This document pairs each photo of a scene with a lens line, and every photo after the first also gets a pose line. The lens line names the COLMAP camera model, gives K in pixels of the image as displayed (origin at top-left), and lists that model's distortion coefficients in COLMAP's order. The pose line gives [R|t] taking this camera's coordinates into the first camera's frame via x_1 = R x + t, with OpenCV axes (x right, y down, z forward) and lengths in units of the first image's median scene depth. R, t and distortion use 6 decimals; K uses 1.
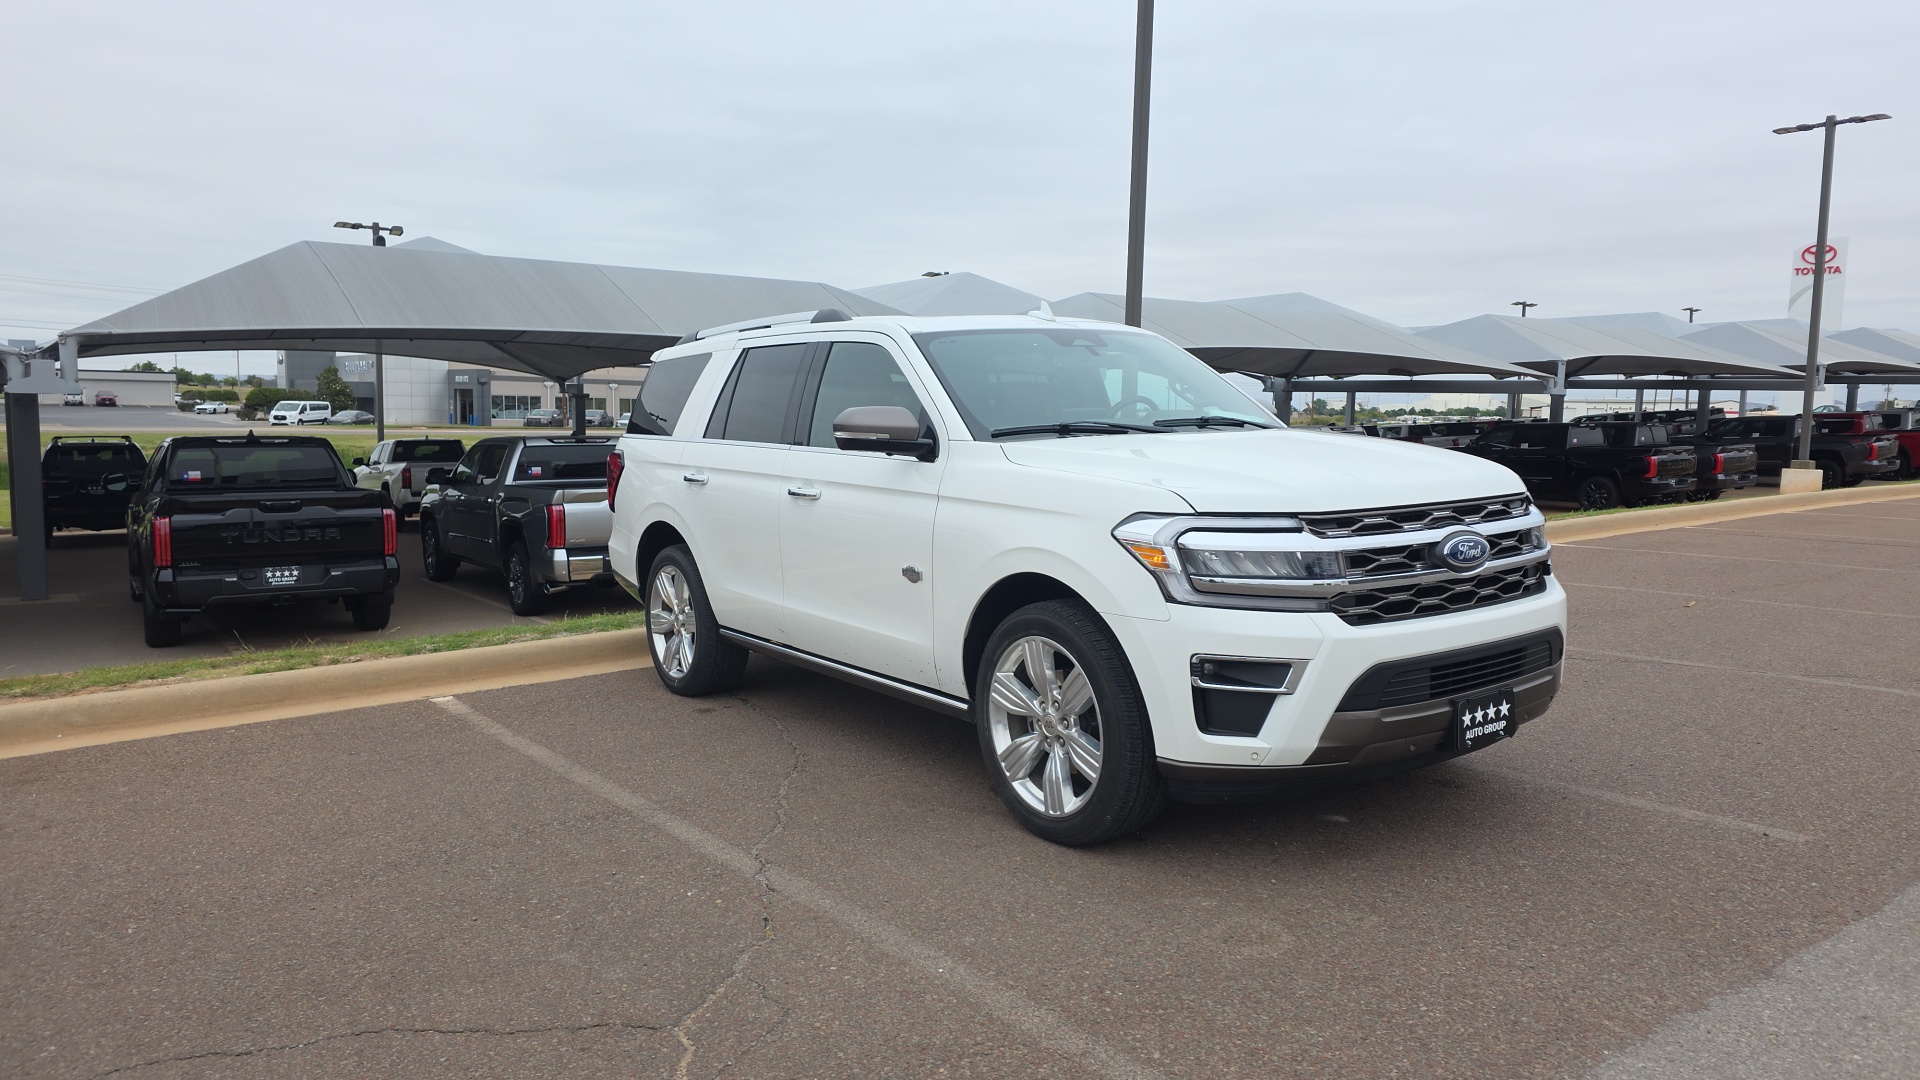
lens RADIAL K [[1292.8, 0, 981.4], [0, 1292.8, 539.0], [0, 0, 1]] dist [0.056791, -0.060988]
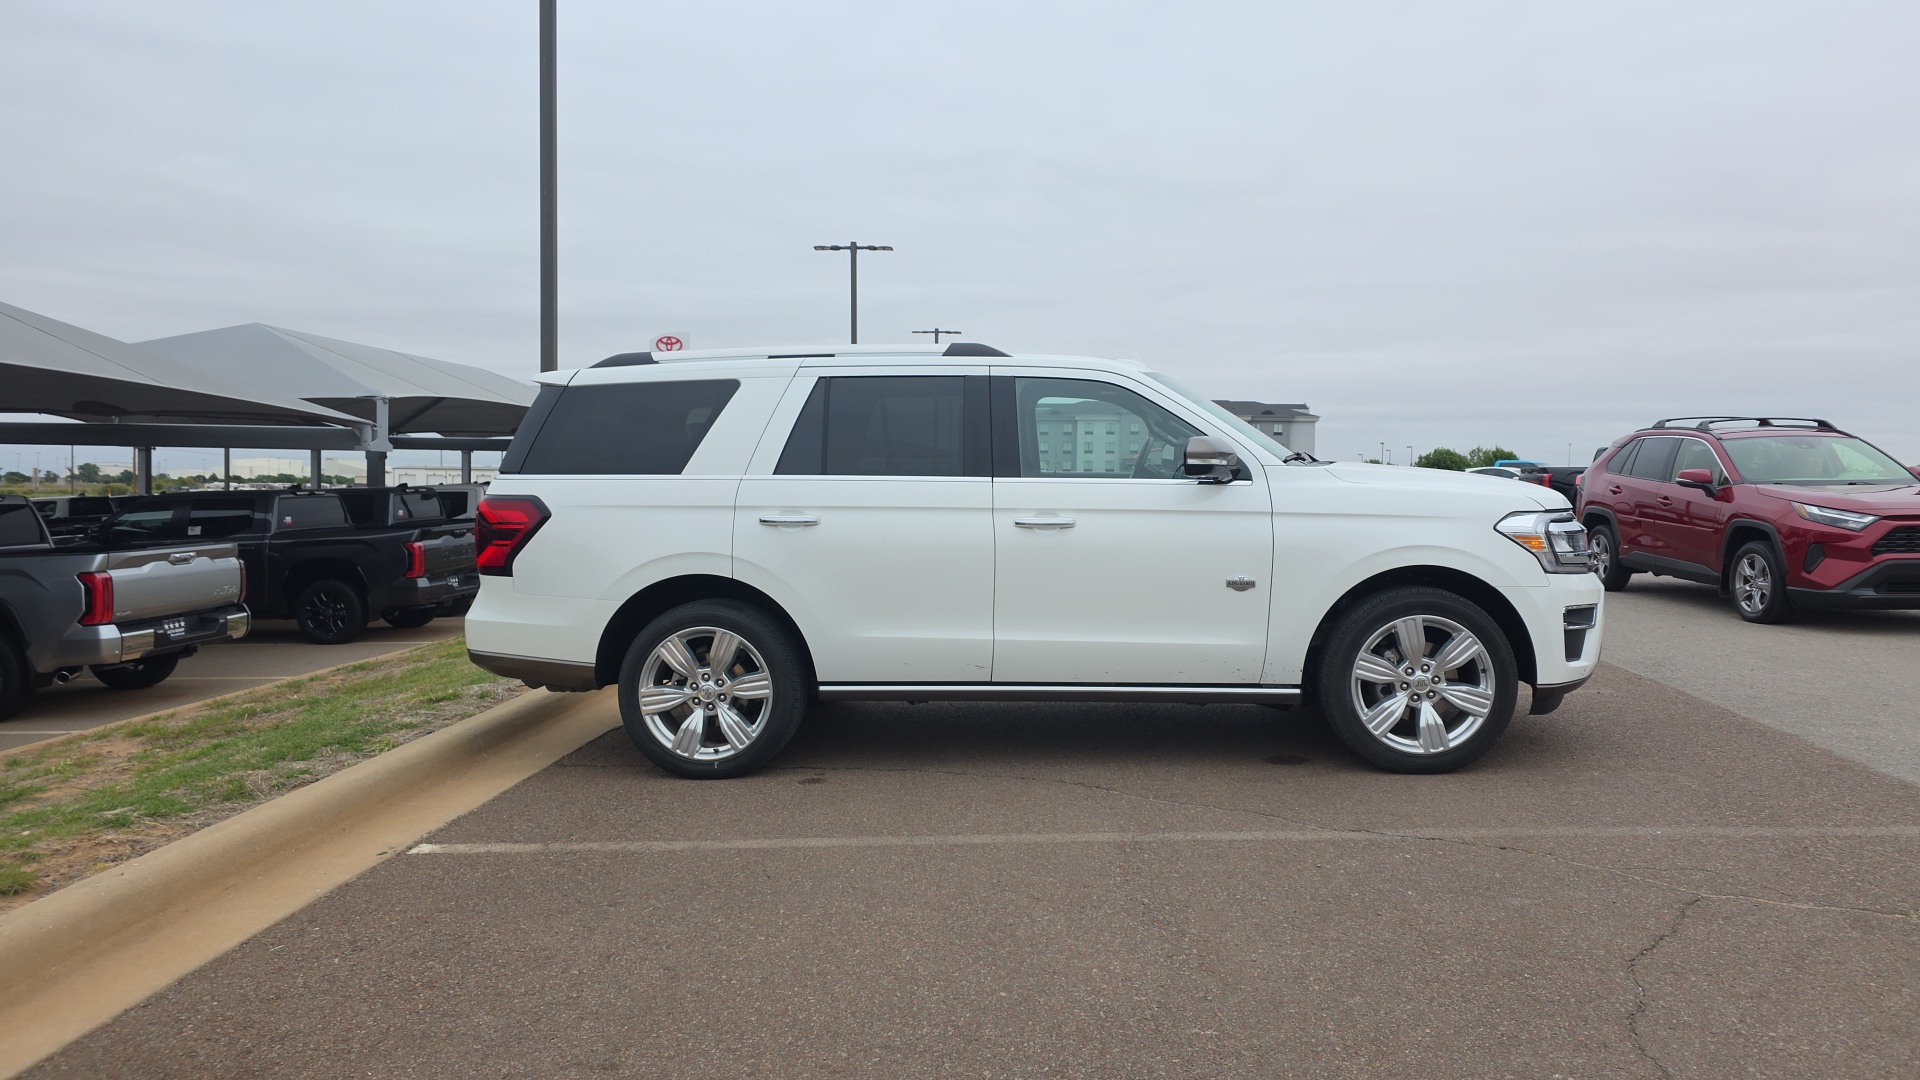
lens RADIAL K [[1292.8, 0, 981.4], [0, 1292.8, 539.0], [0, 0, 1]] dist [0.056791, -0.060988]
pose [[0.637876, -0.039994, 0.769100, -1.176506], [0.079446, 0.996740, -0.014059, -0.015358], [-0.766030, 0.070070, 0.638974, 0.478884]]
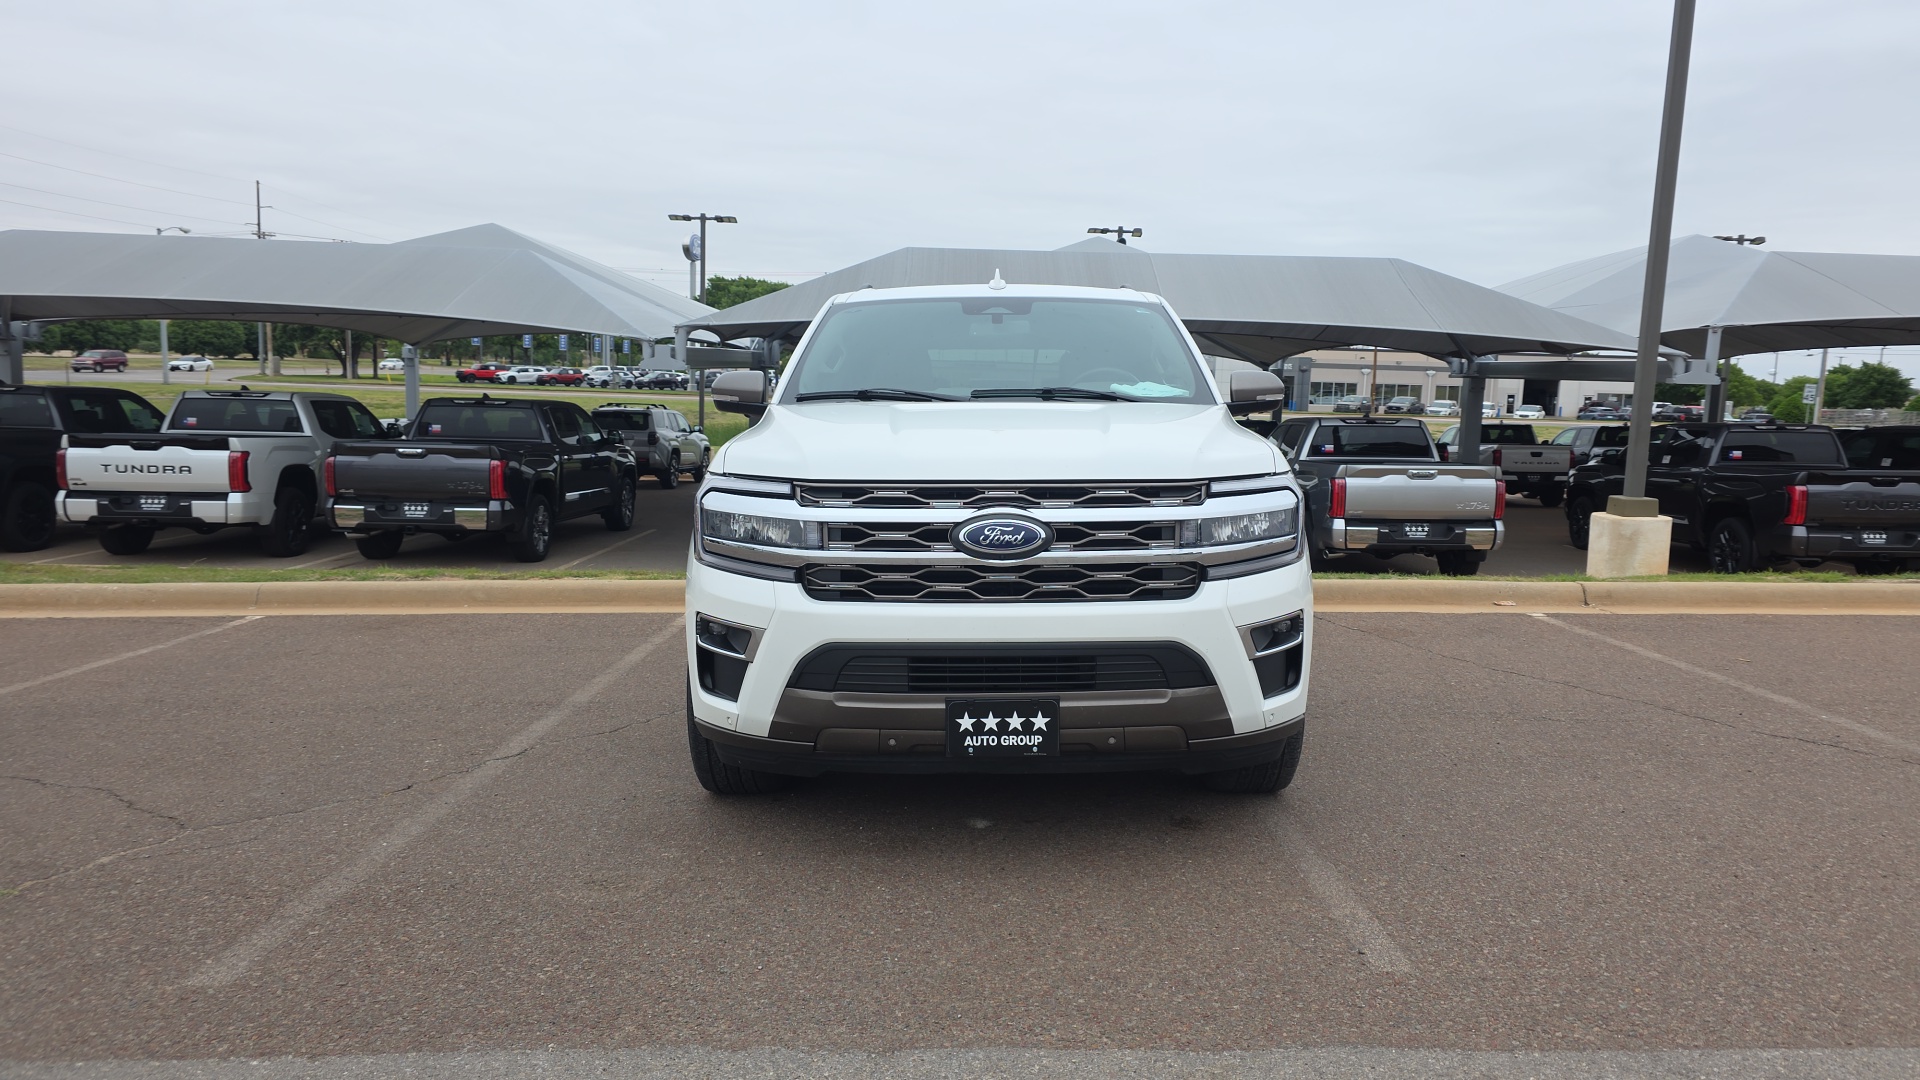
lens RADIAL K [[1289.1, 0, 1010.0], [0, 1289.1, 518.2], [0, 0, 1]] dist [0.068609, -0.064349]
pose [[0.812649, 0.068621, -0.578700, 0.764573], [-0.072314, 0.997242, 0.016703, -0.015388], [0.578250, 0.028274, 0.815370, 0.250531]]
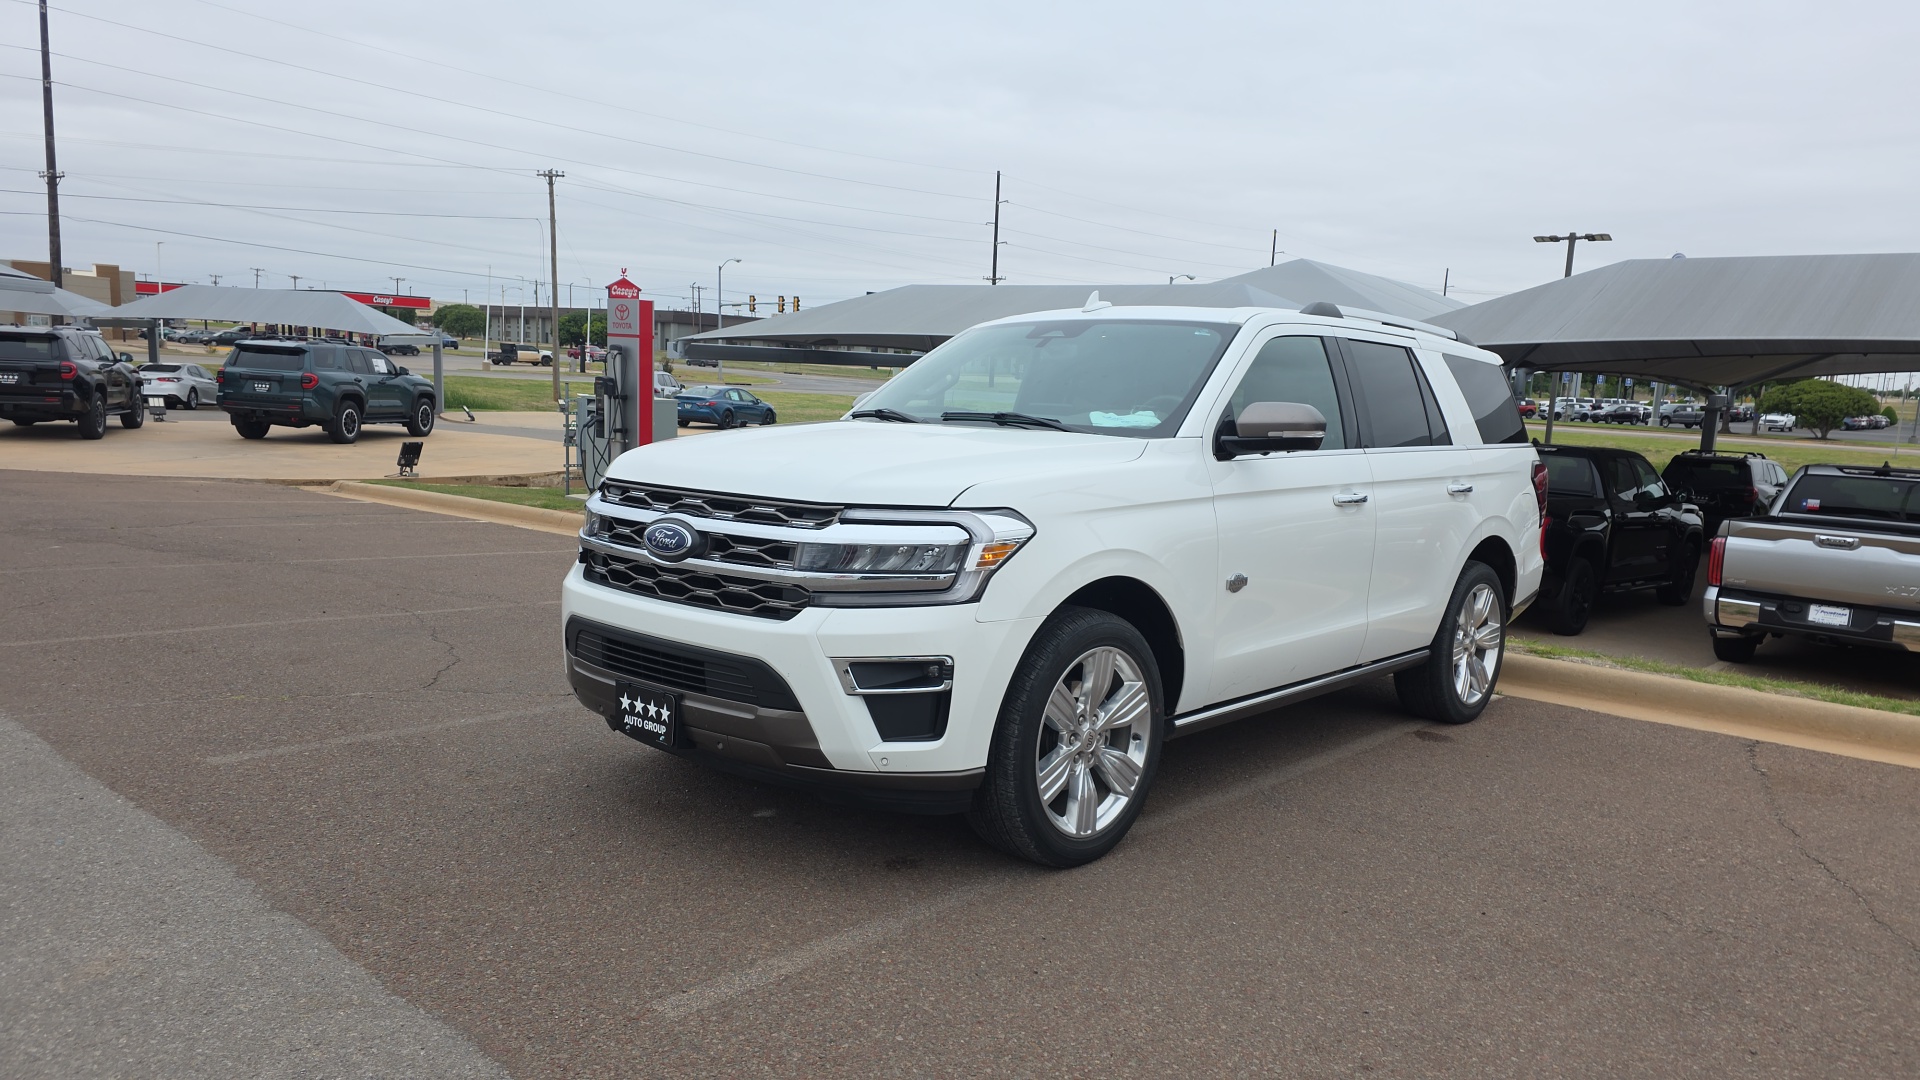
lens RADIAL K [[1292.8, 0, 981.4], [0, 1292.8, 539.0], [0, 0, 1]] dist [0.056791, -0.060988]
pose [[0.198797, 0.118357, -0.972867, 1.172542], [-0.139561, 0.985983, 0.091435, -0.096490], [0.970053, 0.117597, 0.212529, 0.883714]]
